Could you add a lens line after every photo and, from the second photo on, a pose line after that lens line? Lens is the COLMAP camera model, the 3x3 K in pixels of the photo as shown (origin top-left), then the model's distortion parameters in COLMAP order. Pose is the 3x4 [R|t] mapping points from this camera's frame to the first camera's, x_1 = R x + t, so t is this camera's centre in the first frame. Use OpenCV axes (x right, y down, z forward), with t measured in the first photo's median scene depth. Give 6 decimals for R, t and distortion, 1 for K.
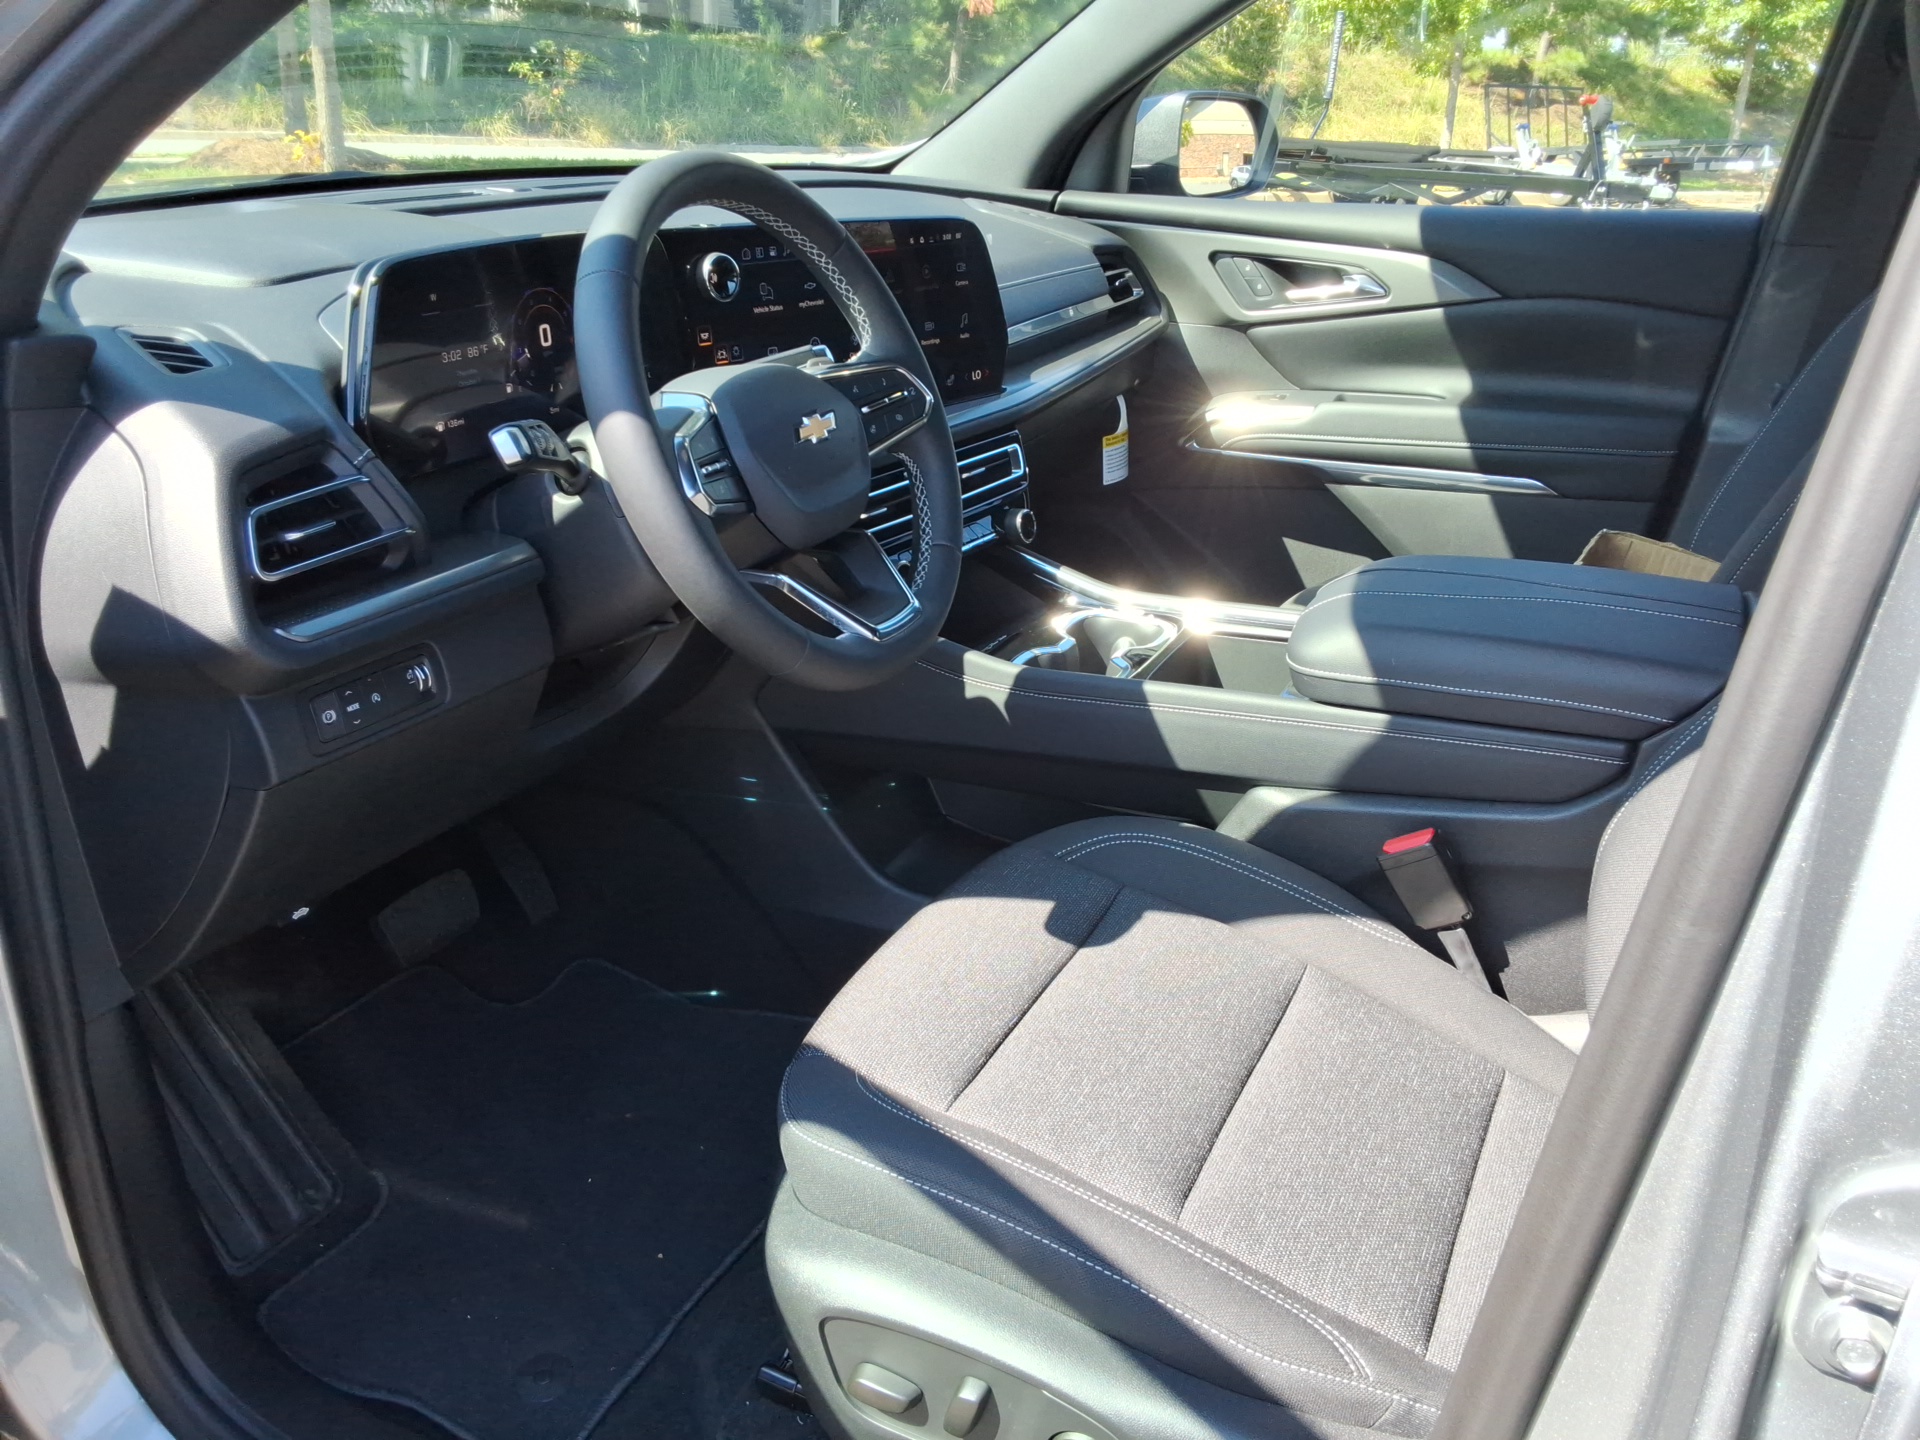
lens RADIAL K [[1575.8, 0, 956.5], [0, 1575.8, 685.6], [0, 0, 1]] dist [0.061403, -0.137828]
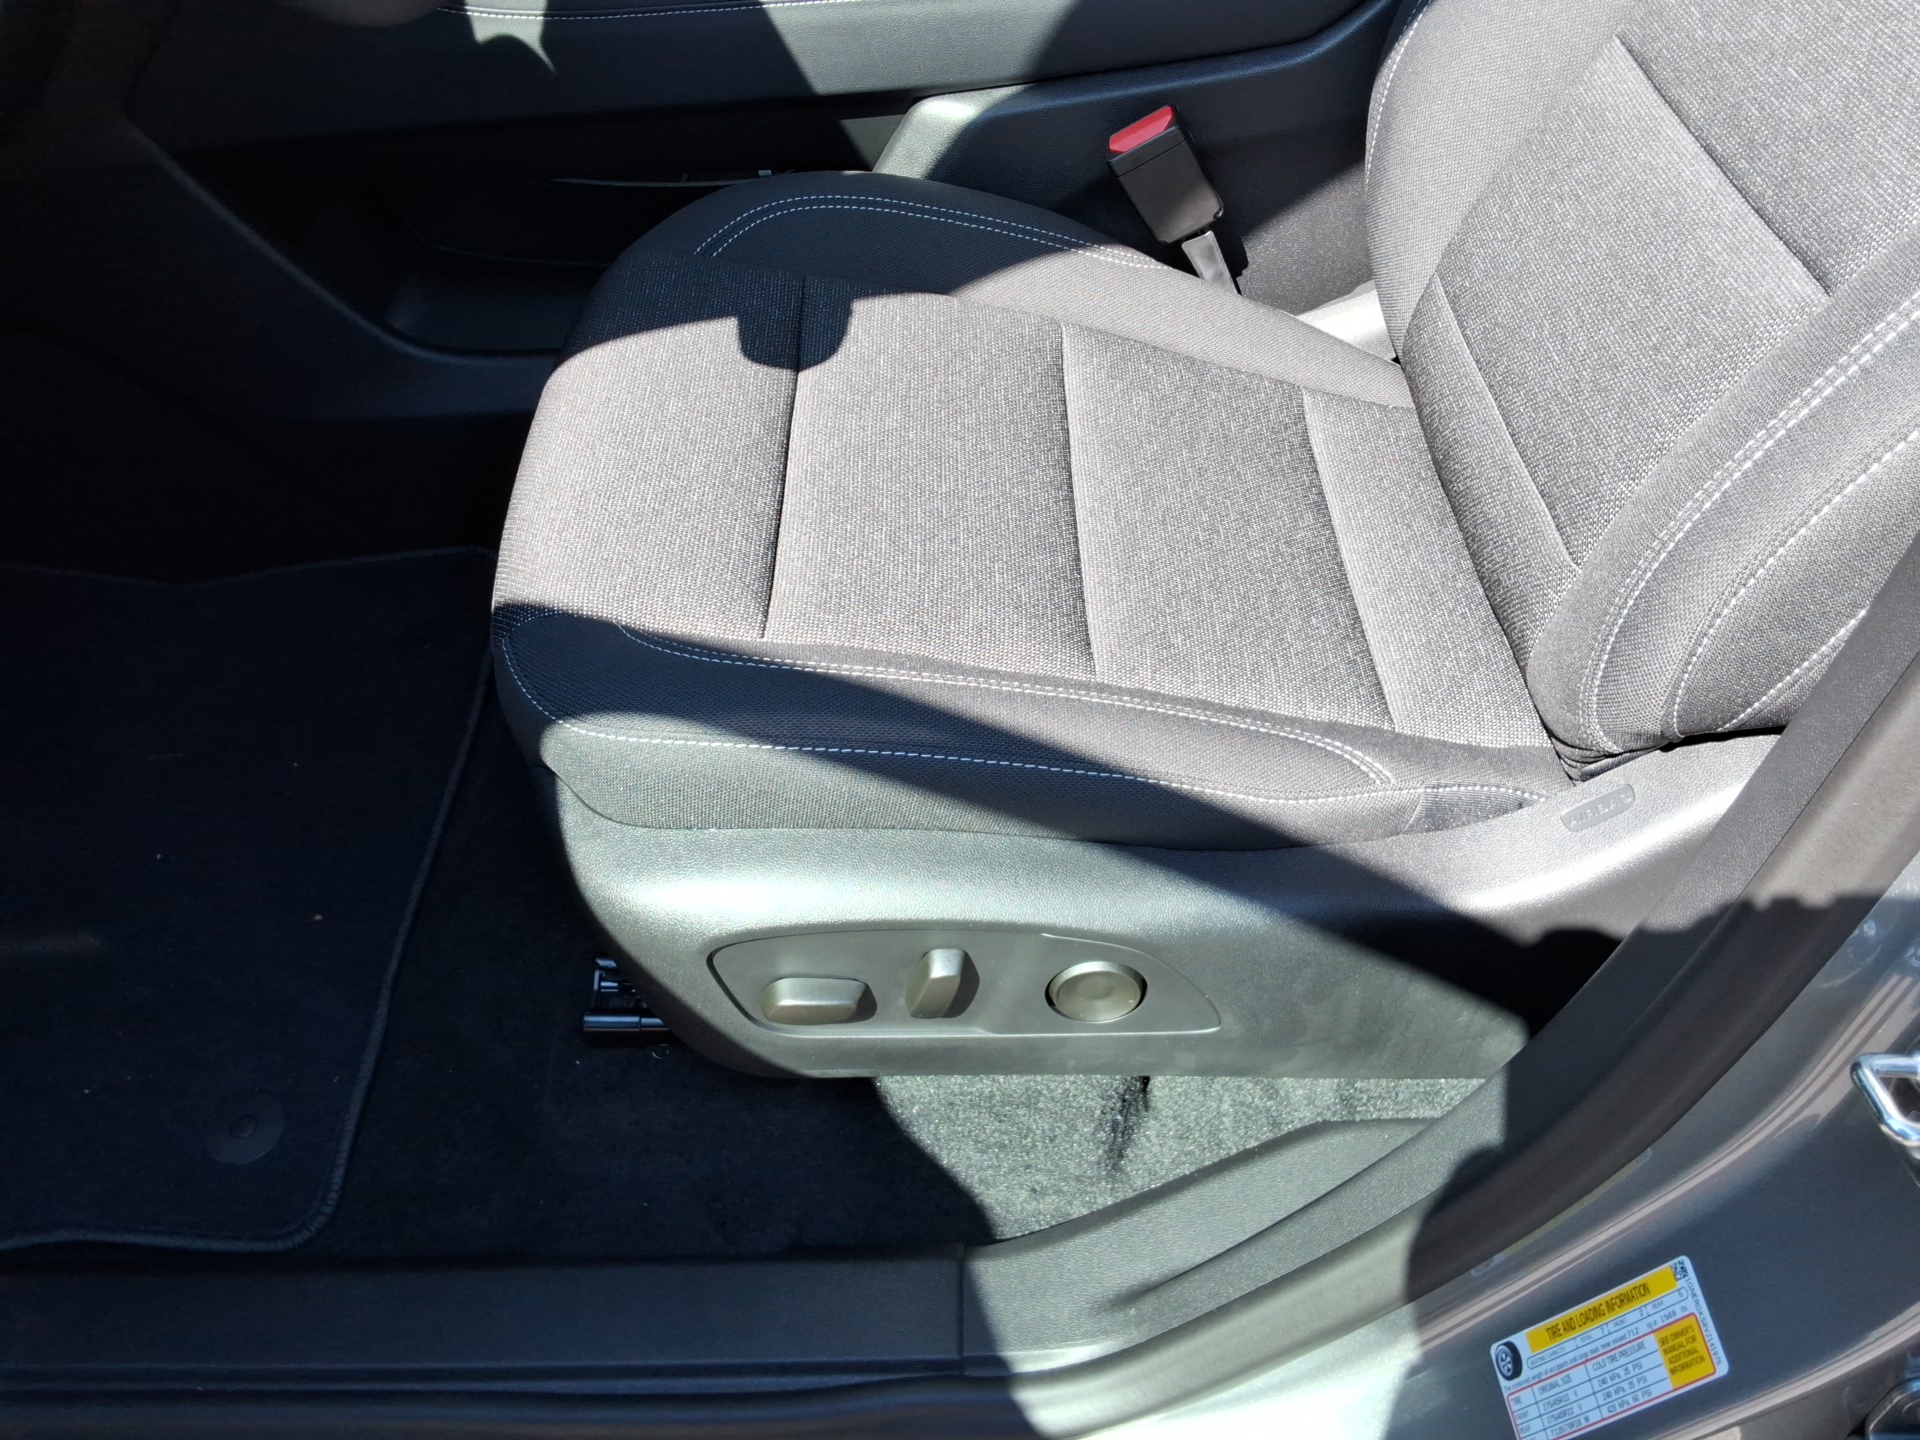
lens RADIAL K [[1524.7, 0, 972.0], [0, 1524.7, 714.9], [0, 0, 1]] dist [0.135526, -0.215492]
pose [[0.880053, -0.323312, 0.347817, -0.147572], [0.160618, 0.891928, 0.422690, 0.019088], [-0.446888, -0.316124, 0.836873, 0.307767]]
